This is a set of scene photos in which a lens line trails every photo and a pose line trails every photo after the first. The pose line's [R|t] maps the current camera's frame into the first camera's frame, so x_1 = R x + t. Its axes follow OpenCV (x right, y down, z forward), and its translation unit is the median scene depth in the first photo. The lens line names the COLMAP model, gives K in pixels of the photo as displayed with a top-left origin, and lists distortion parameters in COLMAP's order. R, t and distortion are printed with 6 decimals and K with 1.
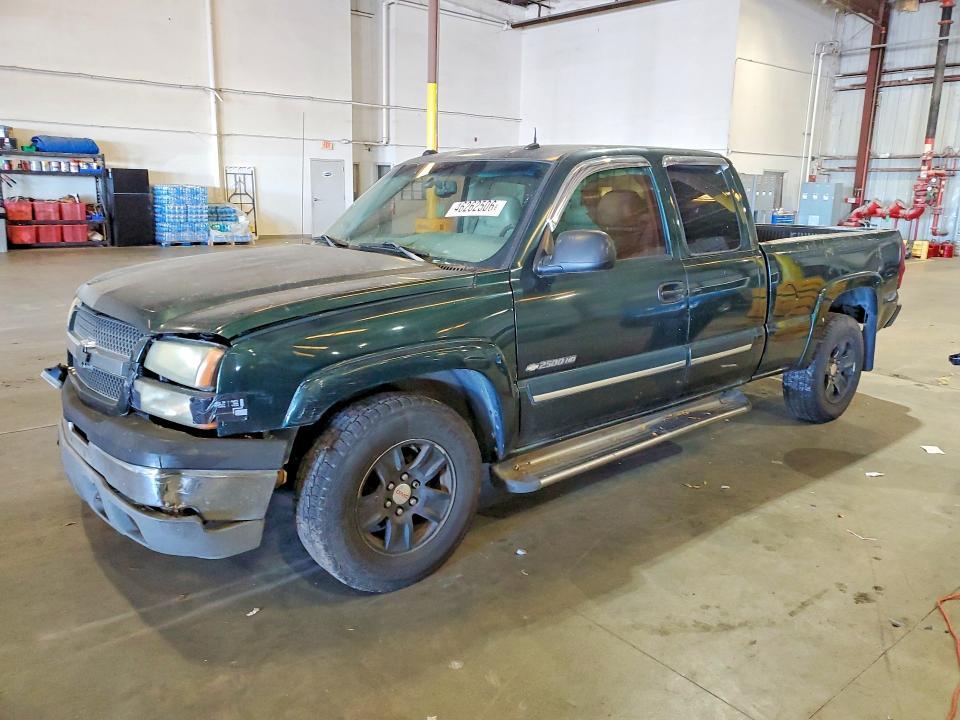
lens RADIAL K [[763.1, 0, 480.0], [0, 763.1, 360.0], [0, 0, 1]] dist [0.006163, 0.002324]
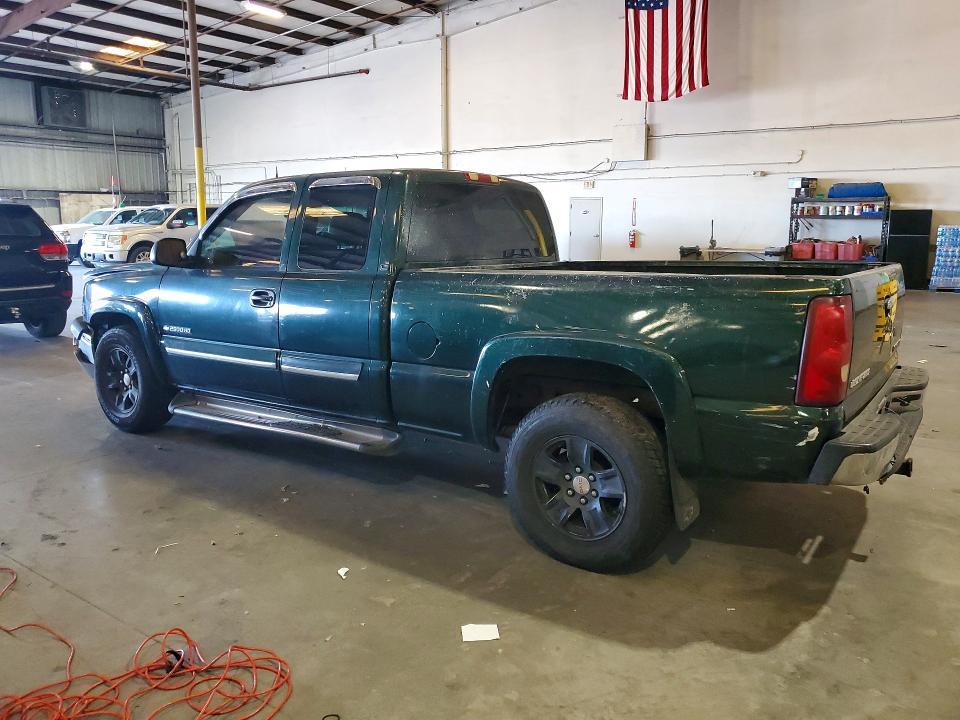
lens RADIAL K [[763.1, 0, 480.0], [0, 763.1, 360.0], [0, 0, 1]] dist [0.006163, 0.002324]
pose [[0.225719, 0.149558, -0.962644, 1.075039], [-0.212310, 0.971946, 0.101222, -0.137052], [0.950776, 0.181532, 0.251139, 0.784295]]
